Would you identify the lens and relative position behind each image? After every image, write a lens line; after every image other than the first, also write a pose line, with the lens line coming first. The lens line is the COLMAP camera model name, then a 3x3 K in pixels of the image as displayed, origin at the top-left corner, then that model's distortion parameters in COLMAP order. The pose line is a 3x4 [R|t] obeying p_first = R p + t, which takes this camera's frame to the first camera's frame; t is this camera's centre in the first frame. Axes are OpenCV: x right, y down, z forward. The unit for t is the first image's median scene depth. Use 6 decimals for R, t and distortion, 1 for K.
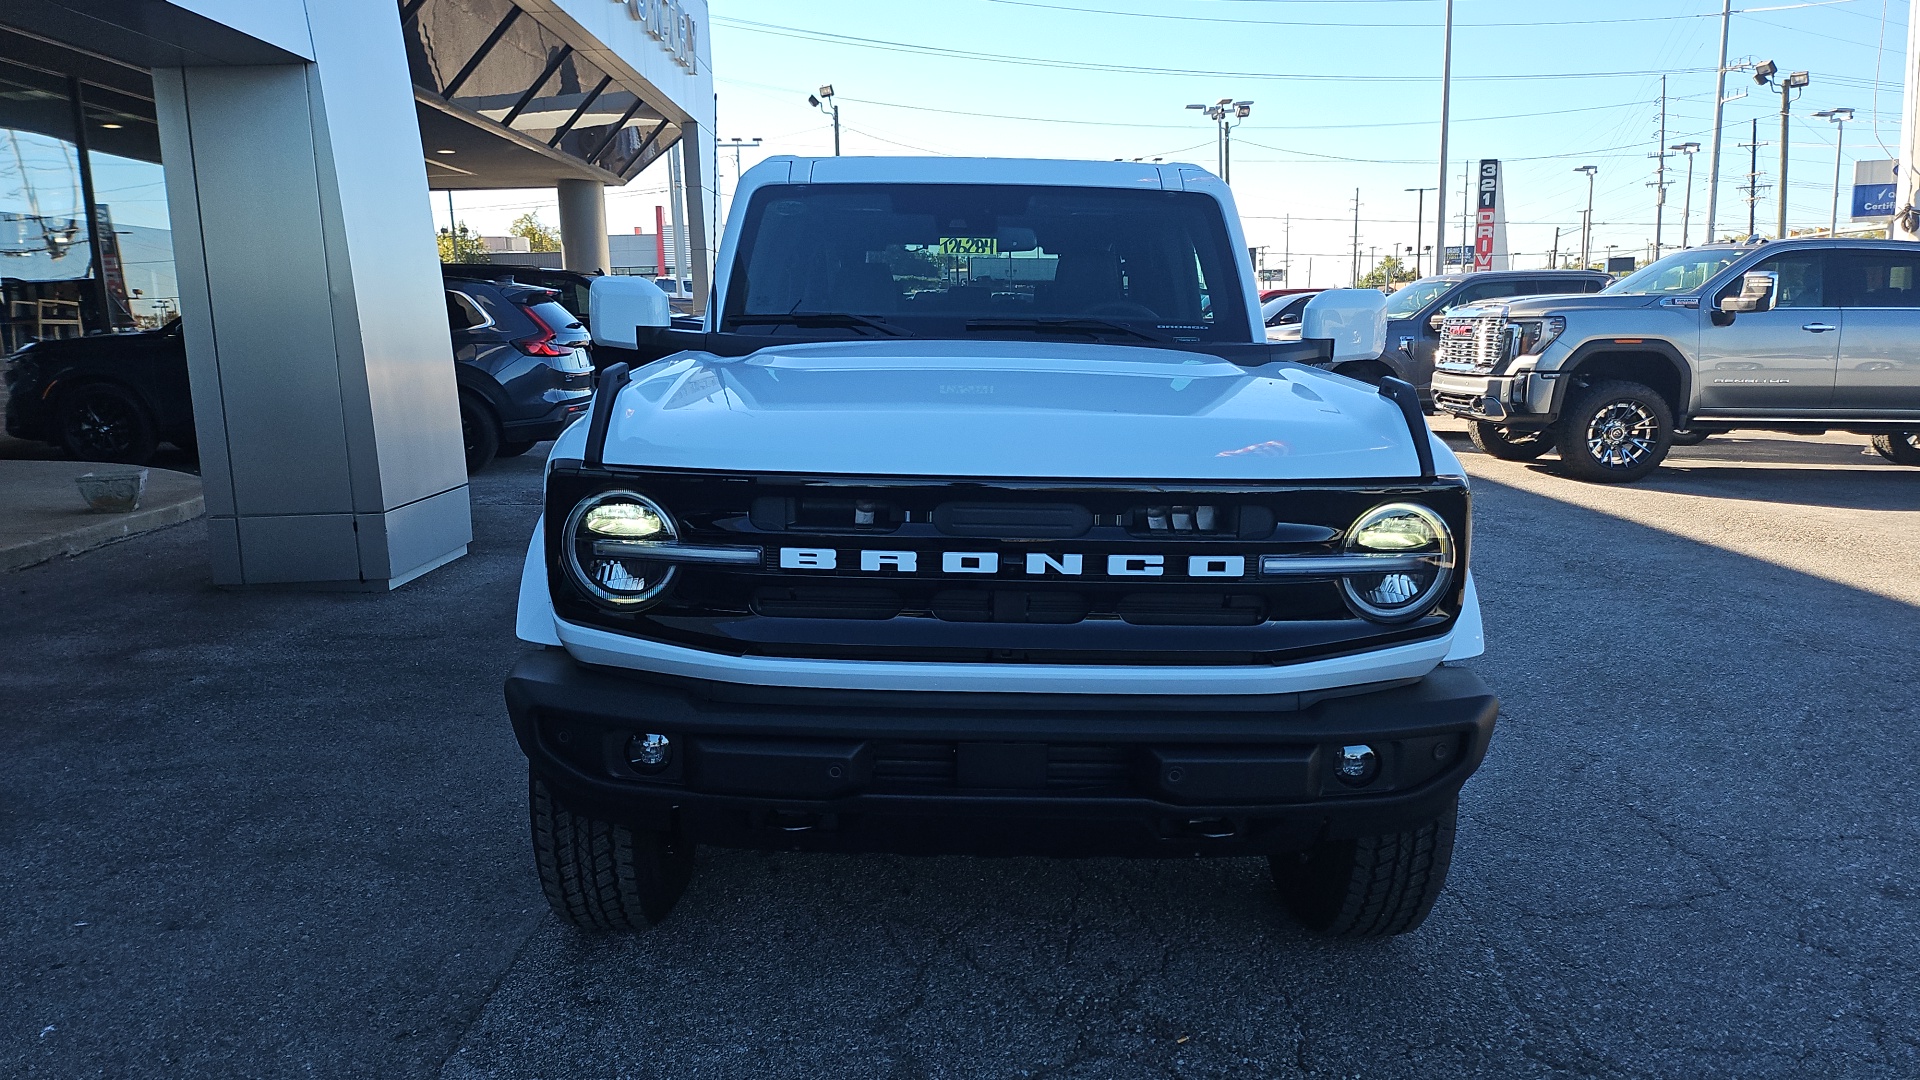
lens RADIAL K [[1371.2, 0, 957.6], [0, 1371.2, 551.3], [0, 0, 1]] dist [0.090628, -0.096717]
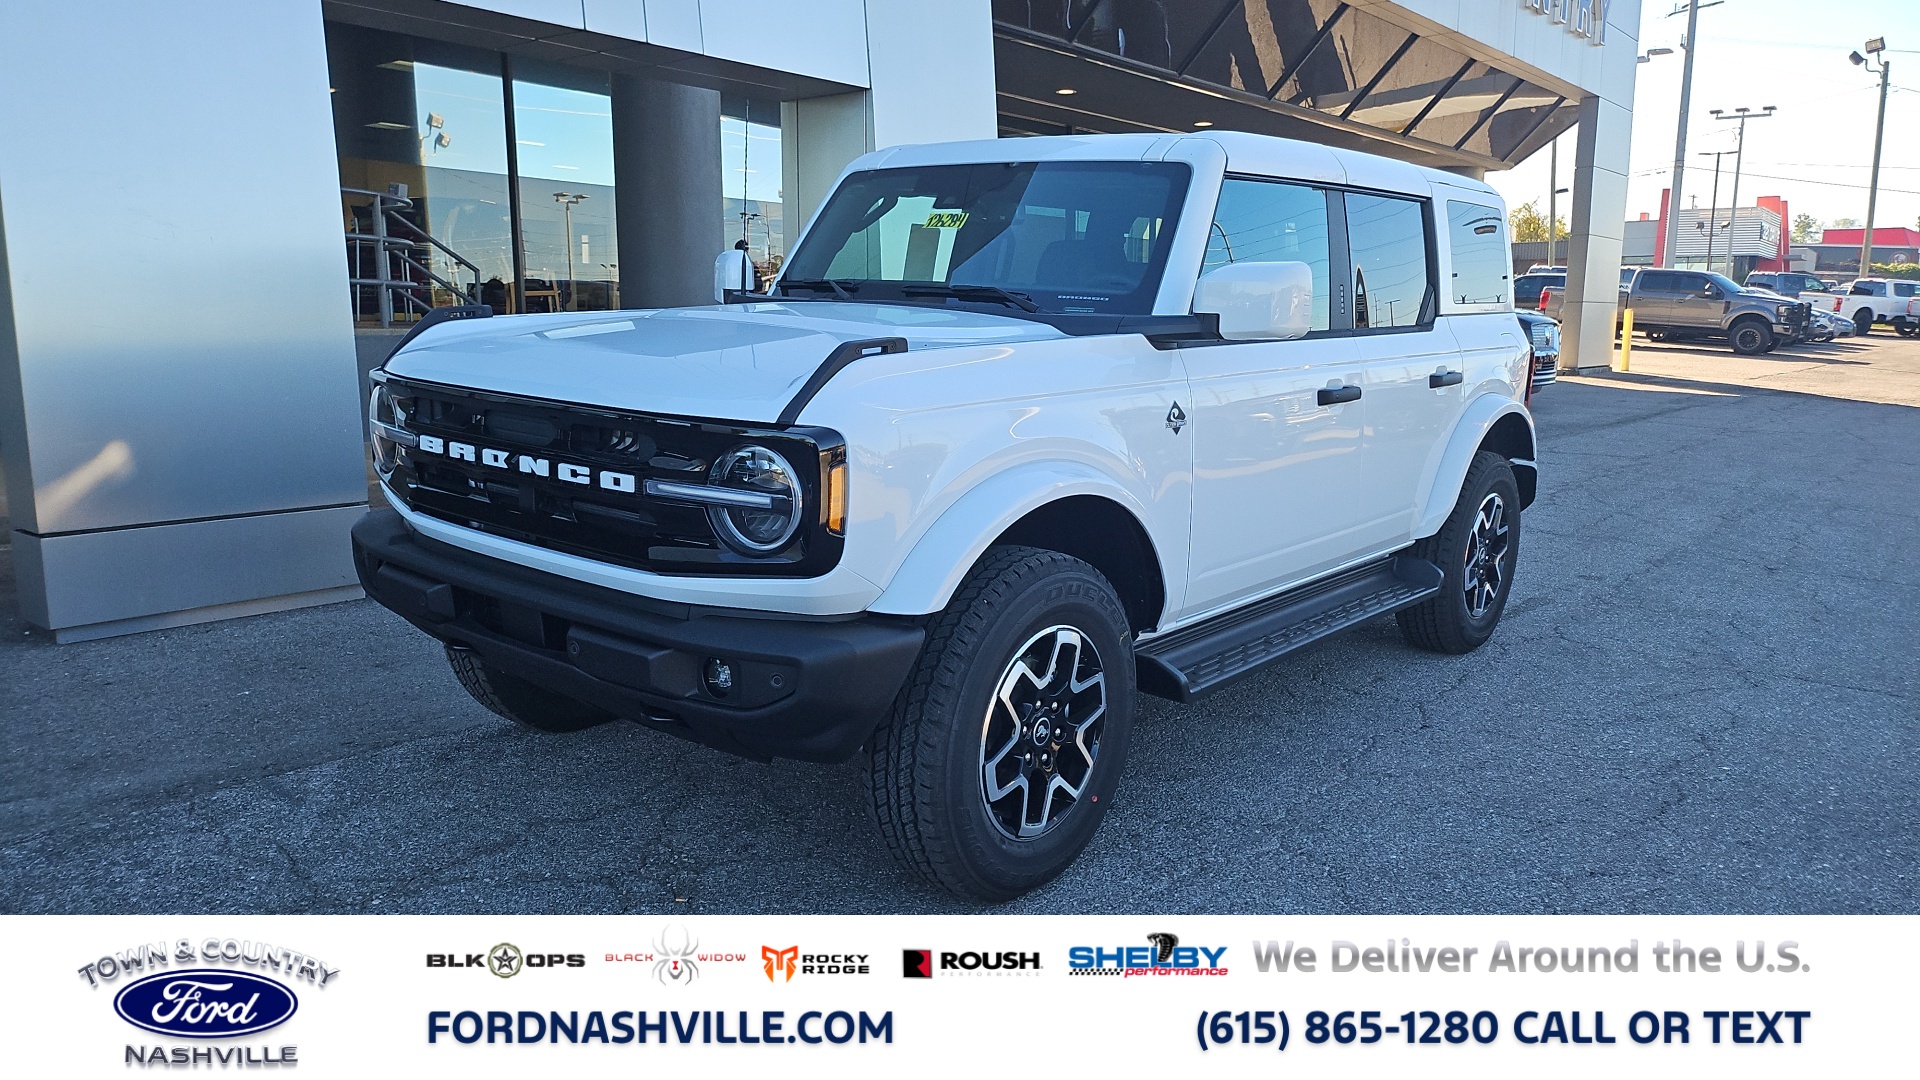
lens RADIAL K [[1371.2, 0, 957.6], [0, 1371.2, 551.3], [0, 0, 1]] dist [0.090628, -0.096717]
pose [[0.763246, 0.137494, -0.631308, 0.150671], [-0.134373, 0.989510, 0.053051, -0.004129], [0.631980, 0.044340, 0.773715, 0.035121]]
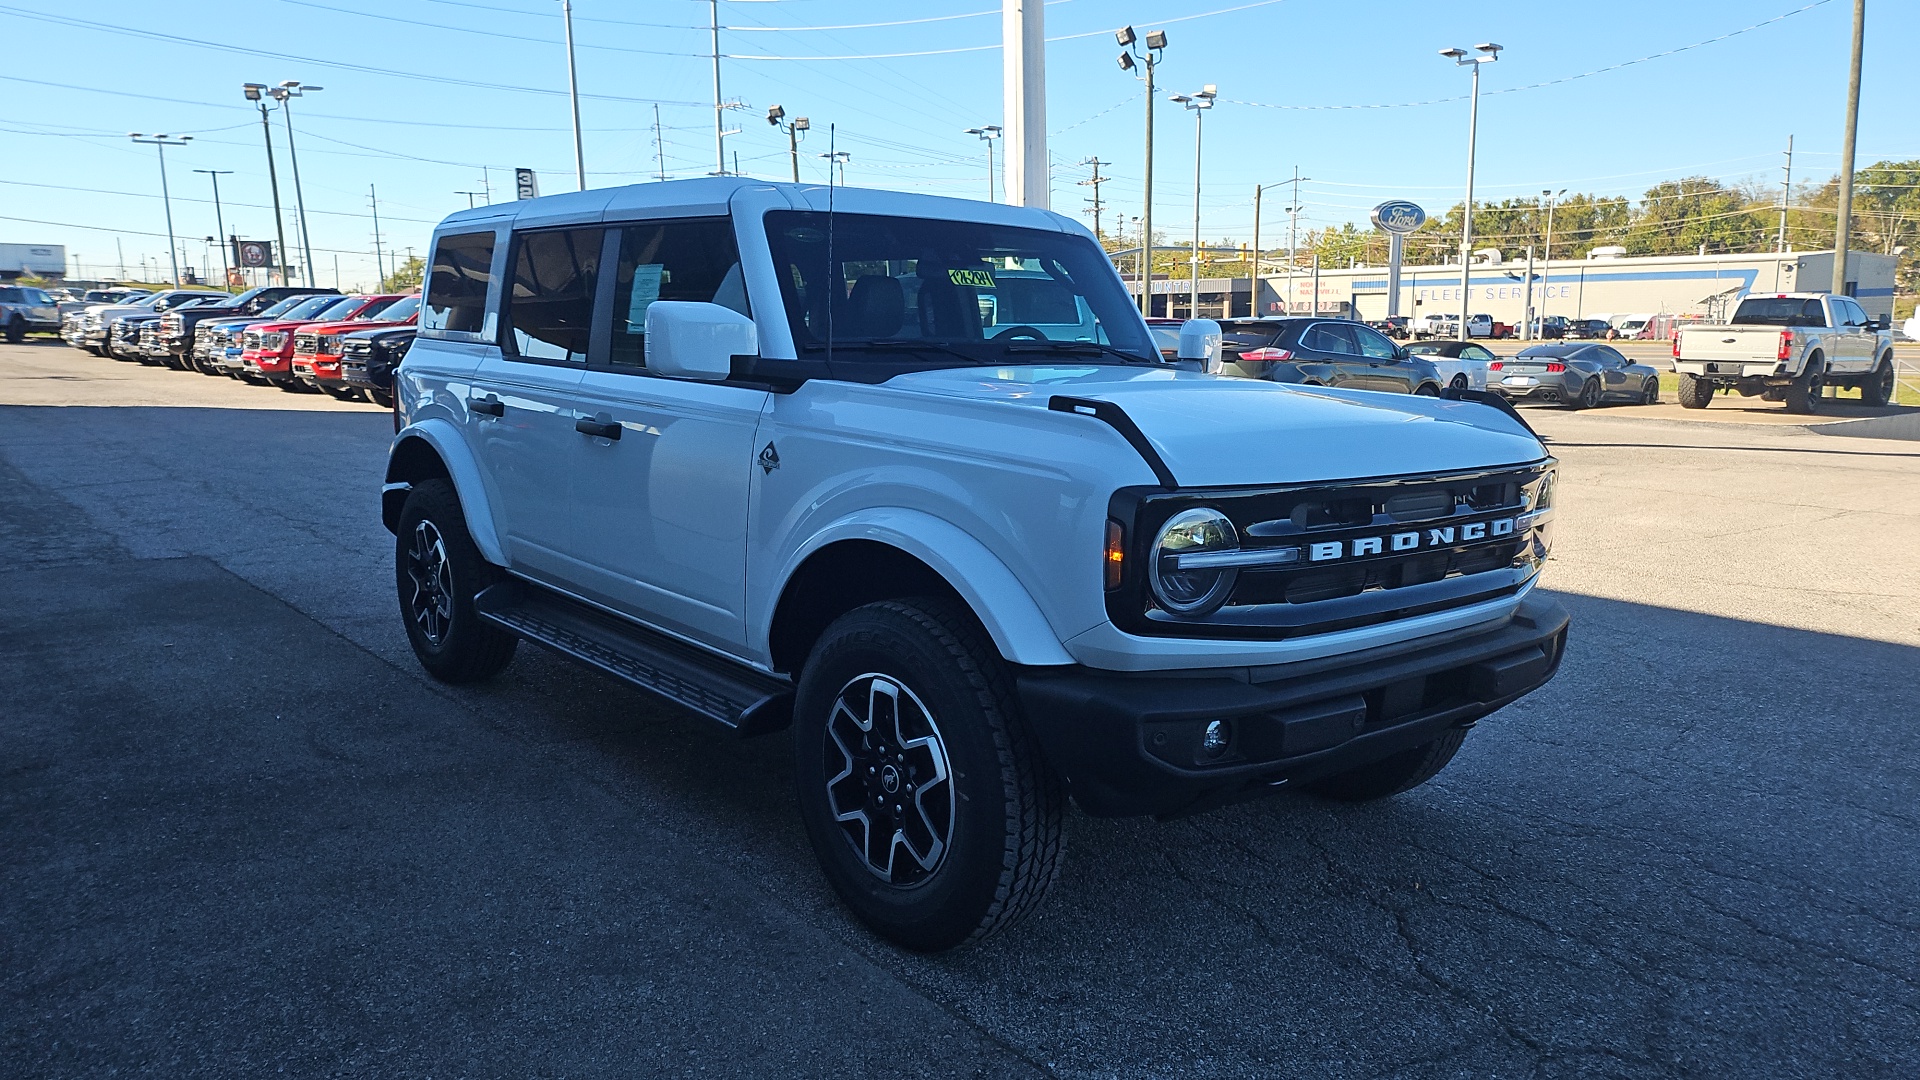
lens RADIAL K [[1371.2, 0, 957.6], [0, 1371.2, 551.3], [0, 0, 1]] dist [0.090628, -0.096717]
pose [[0.775881, -0.102687, 0.622466, -0.144267], [0.103563, 0.994011, 0.034892, -0.009116], [-0.622321, 0.037392, 0.781869, 0.032257]]
